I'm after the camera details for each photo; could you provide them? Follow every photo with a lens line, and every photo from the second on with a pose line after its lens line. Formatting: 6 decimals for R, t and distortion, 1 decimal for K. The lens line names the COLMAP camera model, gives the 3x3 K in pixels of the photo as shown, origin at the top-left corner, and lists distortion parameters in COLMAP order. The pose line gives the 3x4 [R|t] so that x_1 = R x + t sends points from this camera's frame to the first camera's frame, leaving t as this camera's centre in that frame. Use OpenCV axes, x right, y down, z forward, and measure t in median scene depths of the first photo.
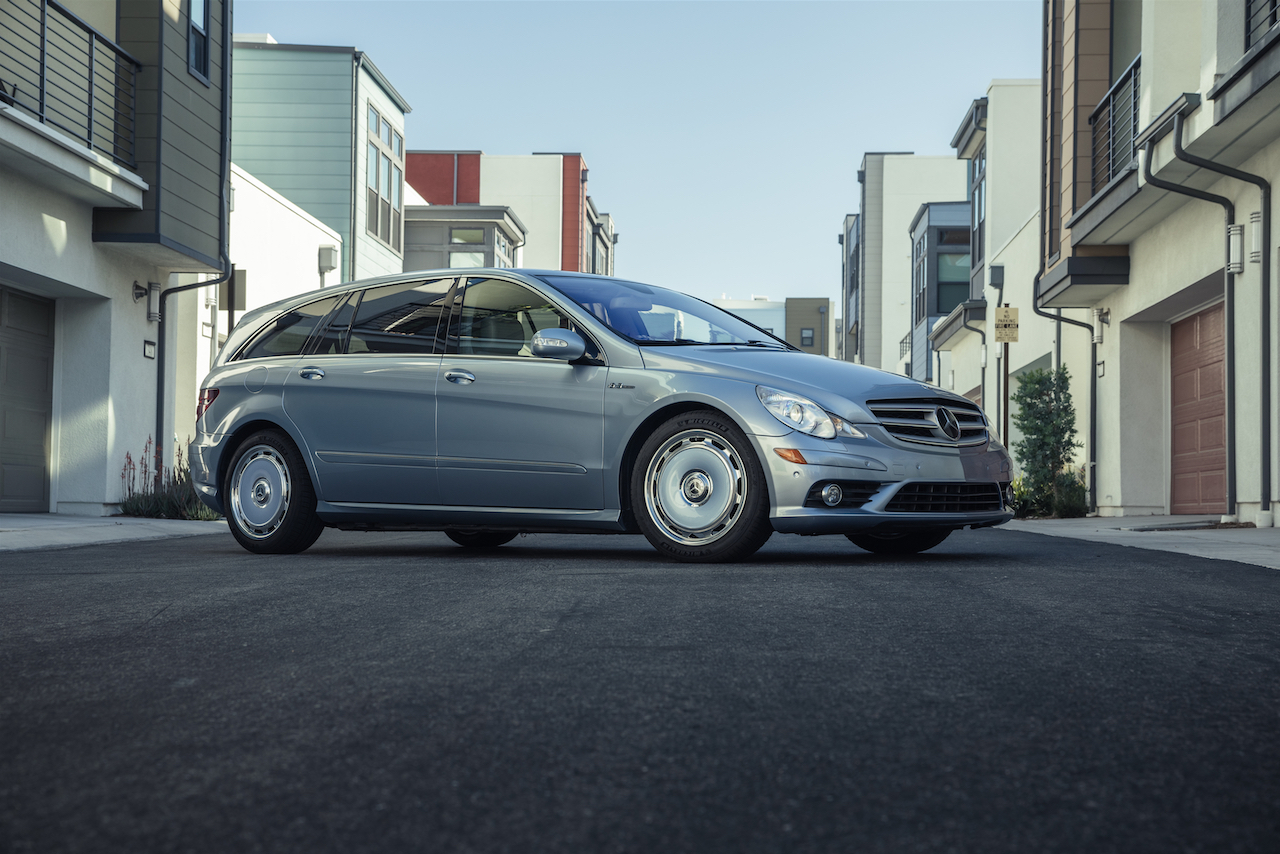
lens RADIAL K [[1925.3, 0, 631.7], [0, 1925.3, 444.4], [0, 0, 1]] dist [0.119086, 0.000000]
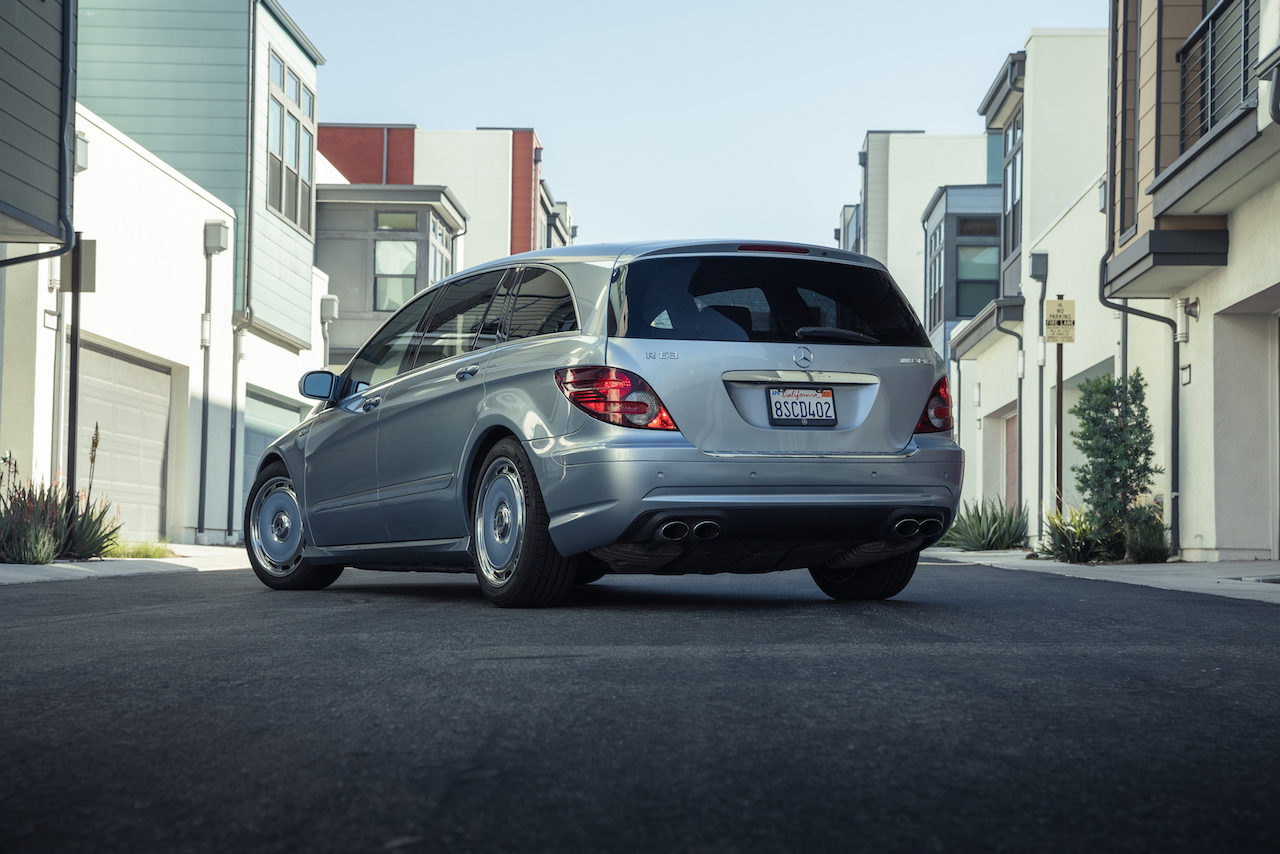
lens RADIAL K [[2181.2, 0, 647.1], [0, 2181.2, 431.3], [0, 0, 1]] dist [0.175505, 0.000000]
pose [[0.999672, 0.004523, 0.025218, -0.000335], [-0.004020, 0.999792, -0.019987, 0.002236], [-0.025303, 0.019879, 0.999482, 0.077706]]
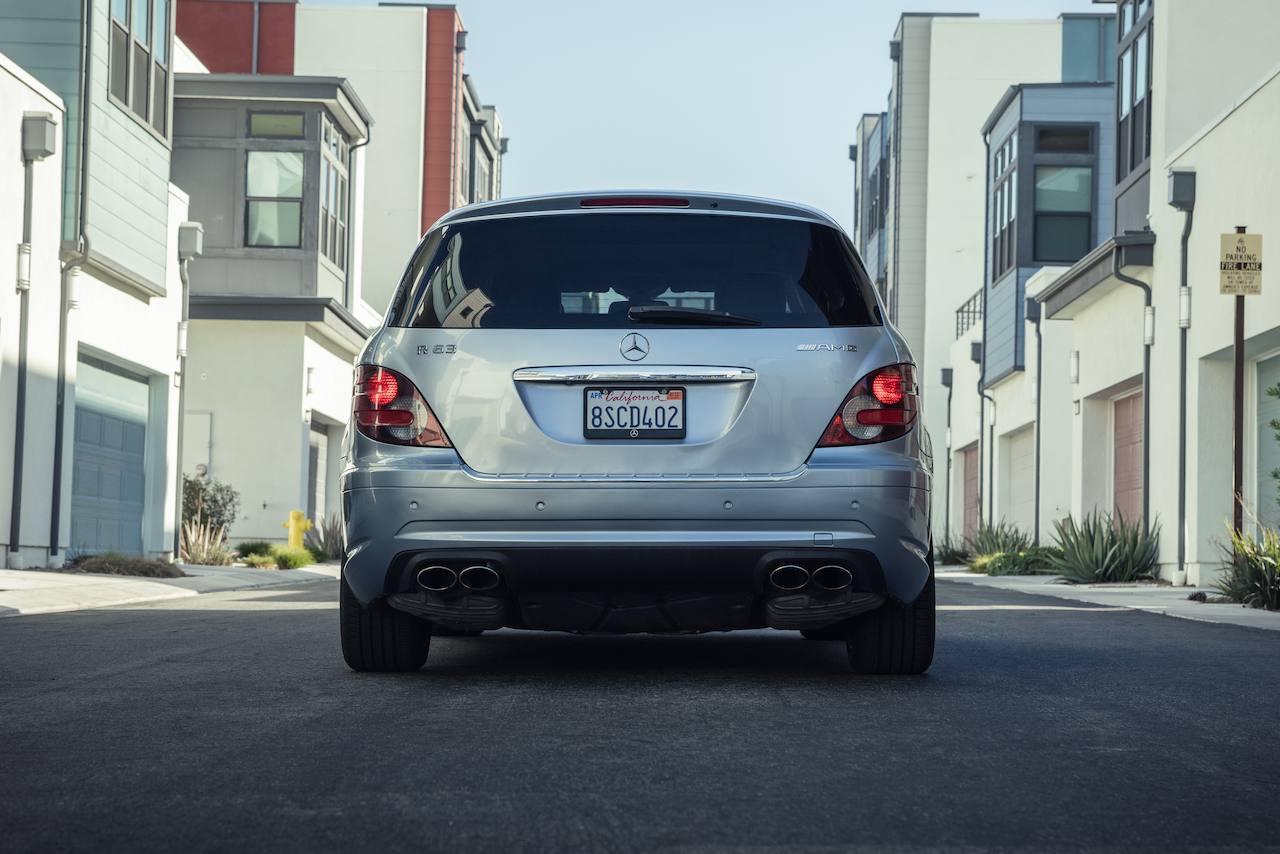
lens RADIAL K [[2814.8, 0, 613.6], [0, 2814.8, 407.4], [0, 0, 1]] dist [0.229662, 0.000000]
pose [[0.999144, 0.013141, 0.039226, -0.018072], [-0.012308, 0.999695, -0.021402, 0.000178], [-0.039496, 0.020901, 0.999001, 0.144561]]
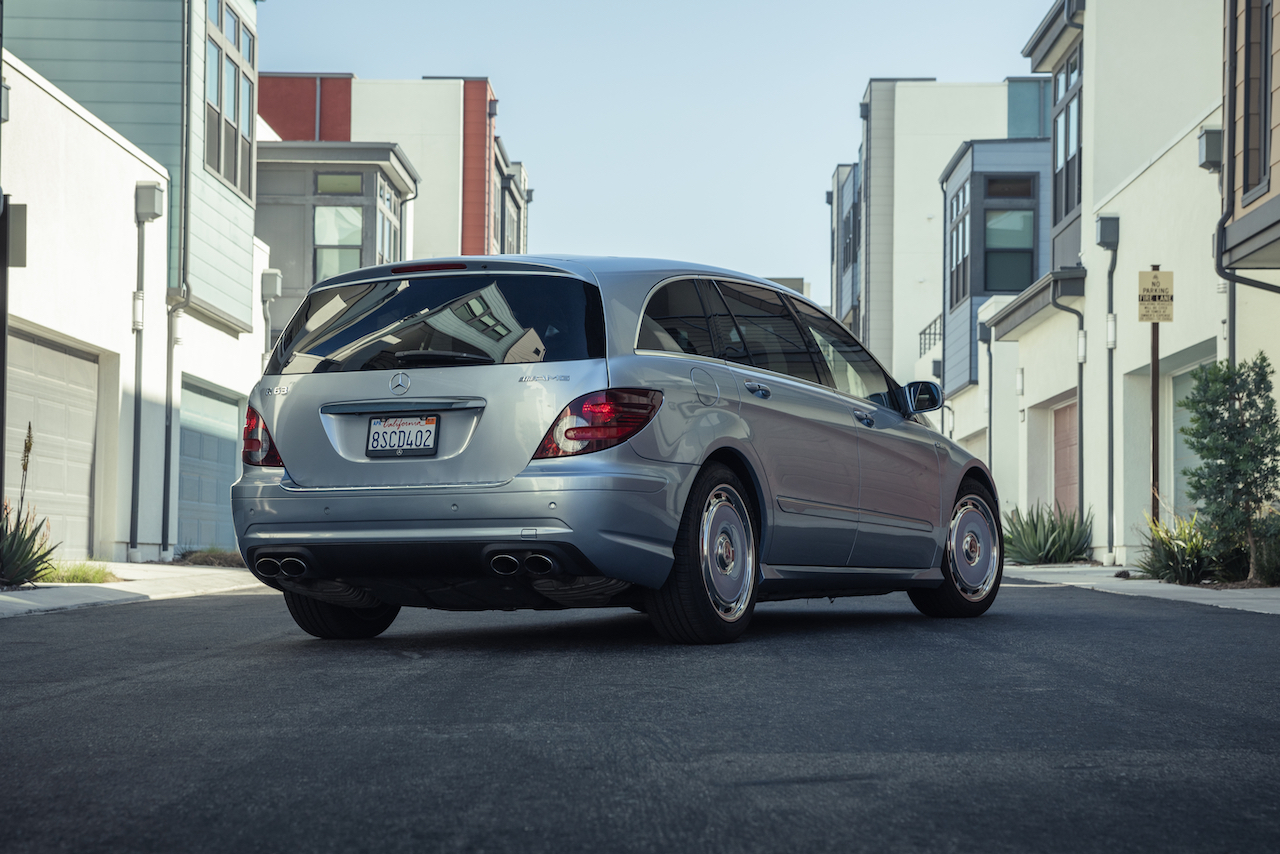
lens RADIAL K [[2444.3, 0, 595.8], [0, 2444.3, 430.1], [0, 0, 1]] dist [0.196870, 0.000000]
pose [[0.999608, 0.000622, 0.027981, -0.021928], [-0.000170, 0.999870, -0.016151, -0.000823], [-0.027987, 0.016140, 0.999478, 0.116086]]
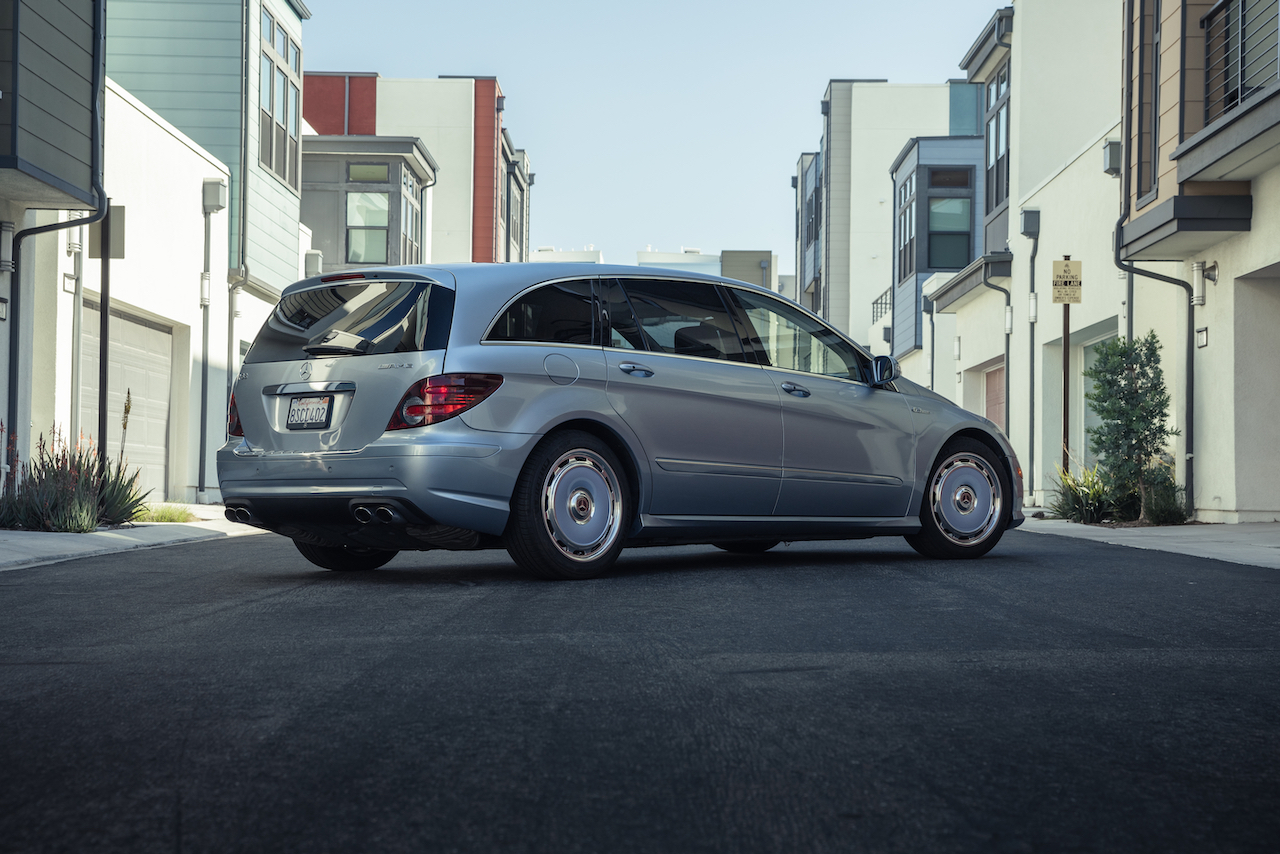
lens RADIAL K [[2185.0, 0, 624.7], [0, 2185.0, 420.7], [0, 0, 1]] dist [0.147351, 0.000000]
pose [[0.998943, 0.001778, 0.045940, -0.027228], [-0.001853, 0.999997, 0.001584, -0.004113], [-0.045937, -0.001667, 0.998943, 0.074477]]
